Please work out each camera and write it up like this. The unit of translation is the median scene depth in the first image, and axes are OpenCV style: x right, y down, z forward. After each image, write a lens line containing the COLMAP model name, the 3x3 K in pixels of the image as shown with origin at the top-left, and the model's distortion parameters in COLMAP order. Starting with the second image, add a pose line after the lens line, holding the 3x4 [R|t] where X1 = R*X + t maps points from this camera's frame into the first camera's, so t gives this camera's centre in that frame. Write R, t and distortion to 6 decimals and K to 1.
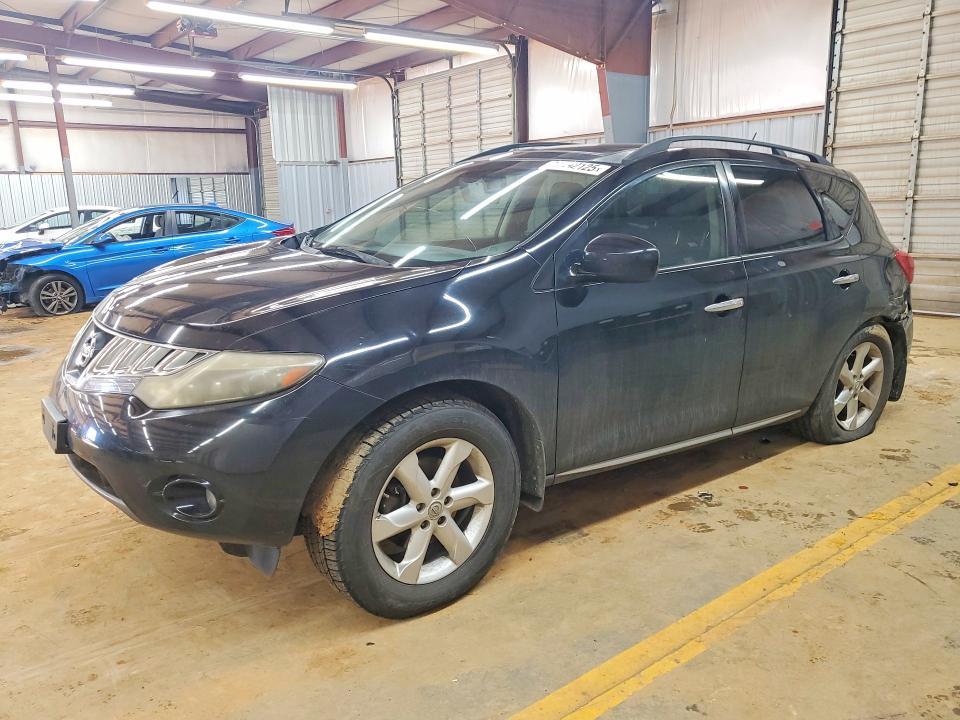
lens RADIAL K [[748.4, 0, 477.4], [0, 748.4, 359.0], [0, 0, 1]] dist [0.005518, 0.048228]
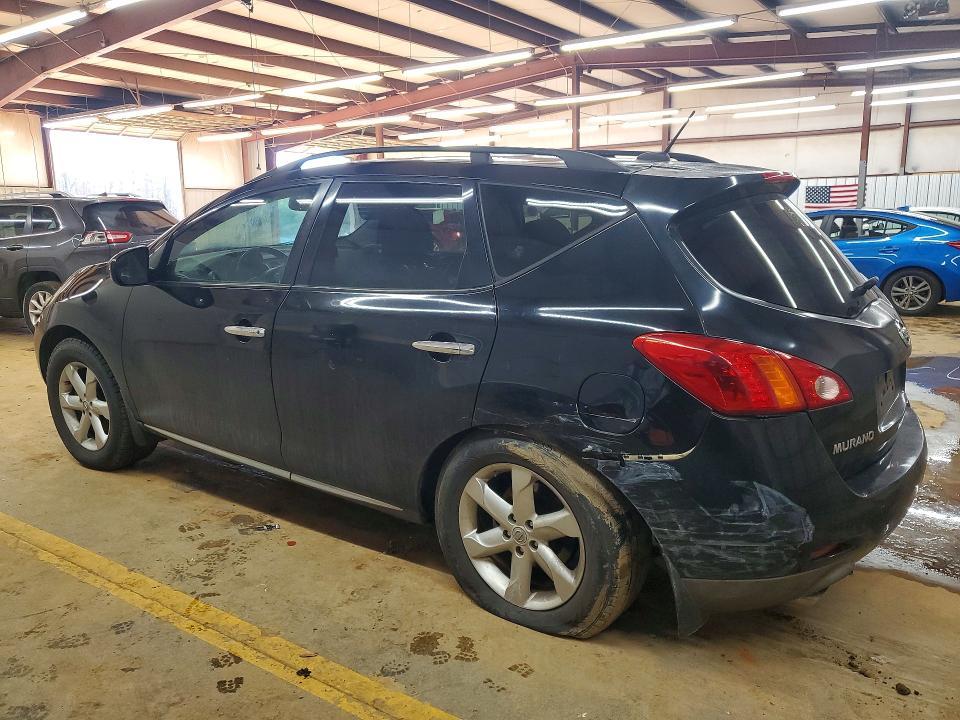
lens RADIAL K [[748.4, 0, 477.4], [0, 748.4, 359.0], [0, 0, 1]] dist [0.005518, 0.048228]
pose [[0.283546, 0.194877, -0.938948, 1.273030], [-0.189578, 0.971201, 0.144322, -0.224661], [0.940033, 0.137082, 0.312325, 0.940427]]
